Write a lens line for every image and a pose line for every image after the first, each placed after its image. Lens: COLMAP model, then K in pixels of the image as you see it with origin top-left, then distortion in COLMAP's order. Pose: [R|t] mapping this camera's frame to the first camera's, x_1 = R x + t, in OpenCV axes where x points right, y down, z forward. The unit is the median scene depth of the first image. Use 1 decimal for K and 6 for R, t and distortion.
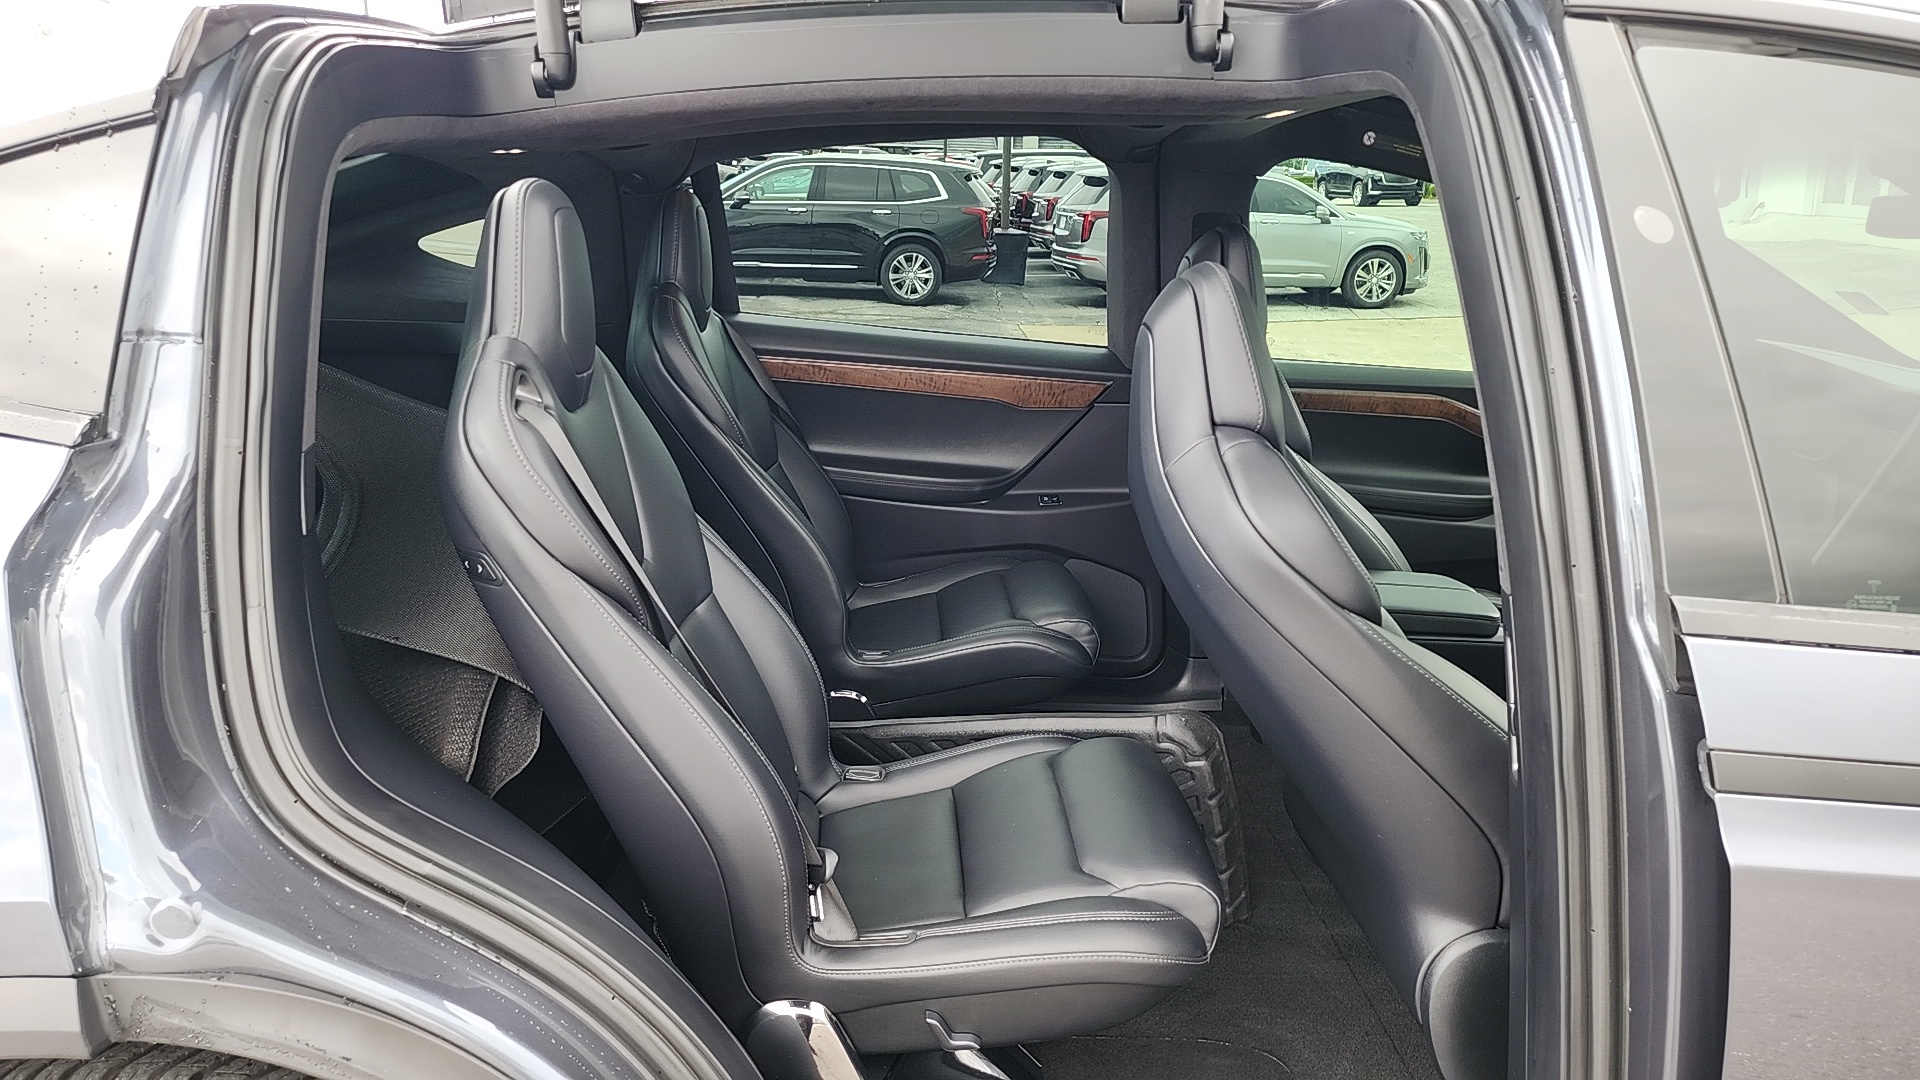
lens RADIAL K [[1266.8, 0, 957.3], [0, 1266.8, 543.7], [0, 0, 1]] dist [0.062342, -0.052227]
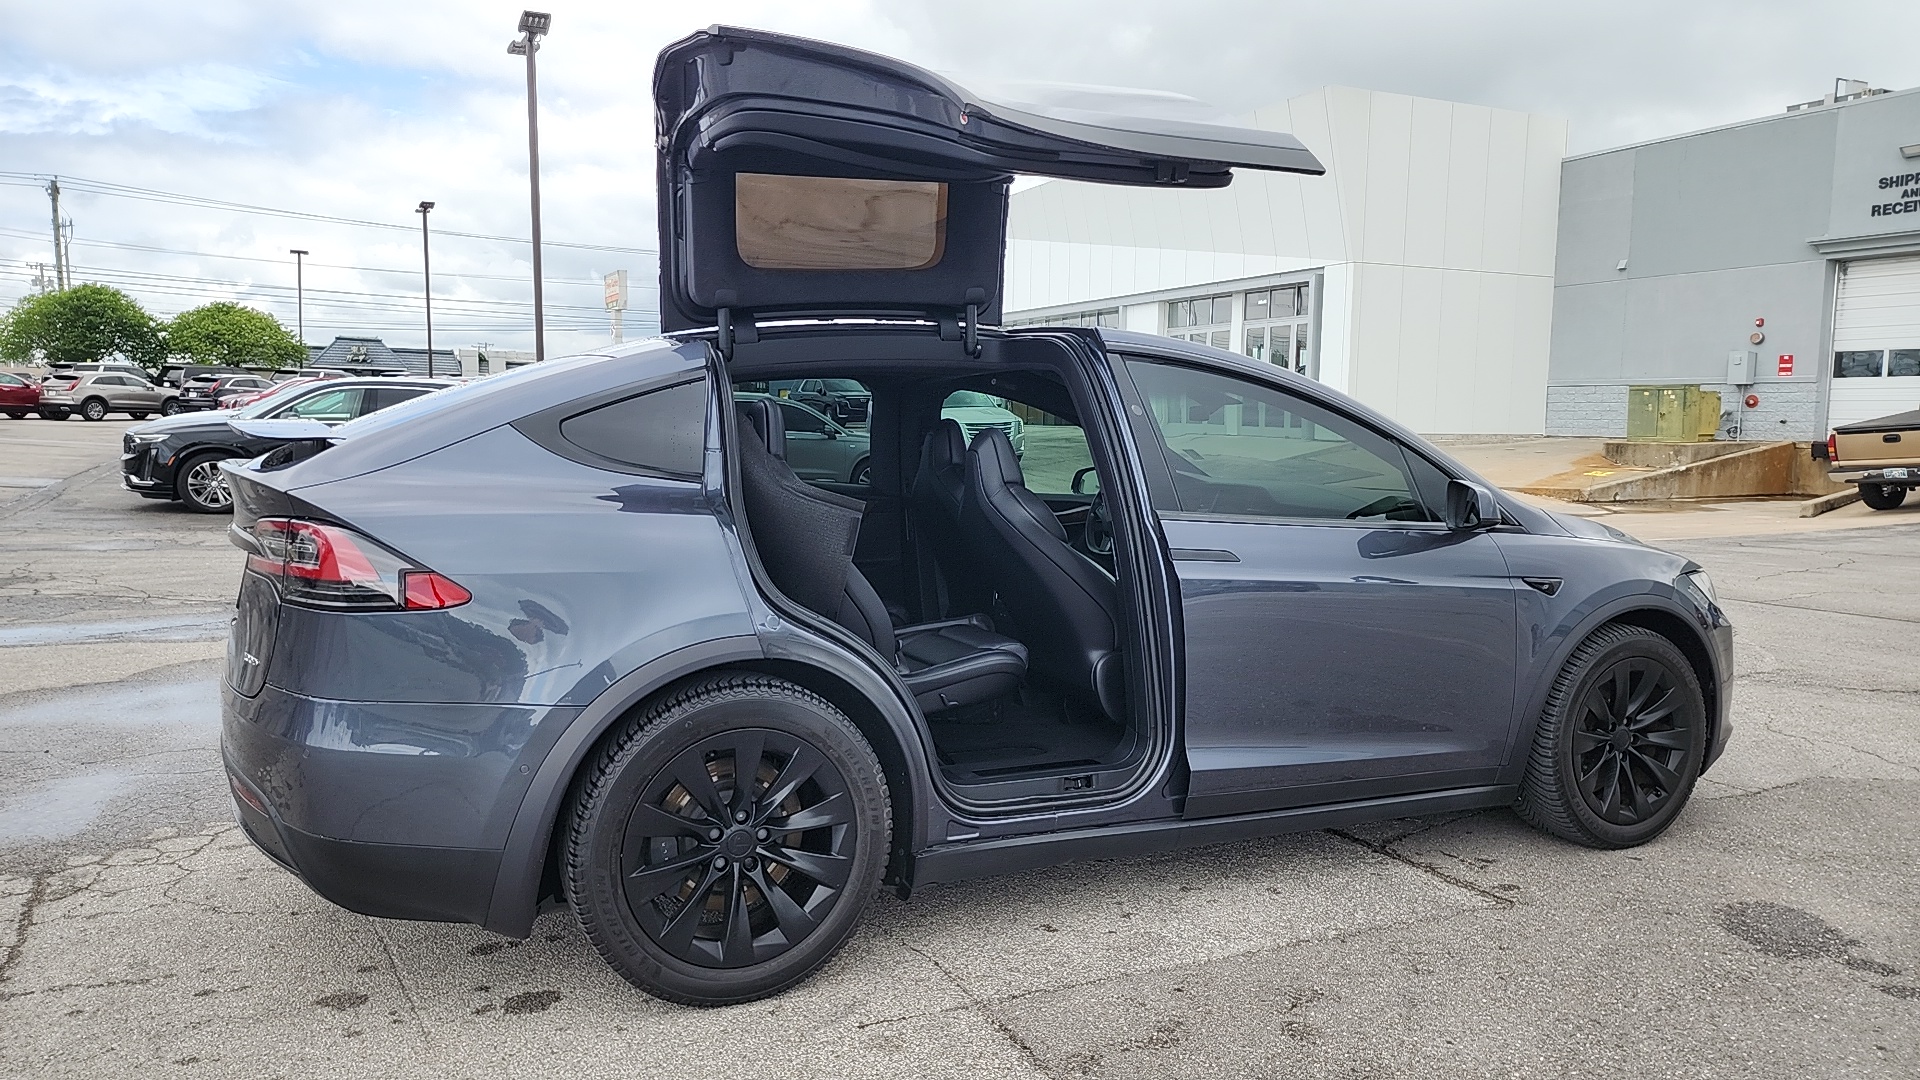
lens RADIAL K [[1266.8, 0, 957.3], [0, 1266.8, 543.7], [0, 0, 1]] dist [0.062342, -0.052227]
pose [[0.924234, -0.046057, 0.379038, -1.220985], [0.108614, 0.983401, -0.145348, 0.551648], [-0.366052, 0.175505, 0.913895, -1.893661]]
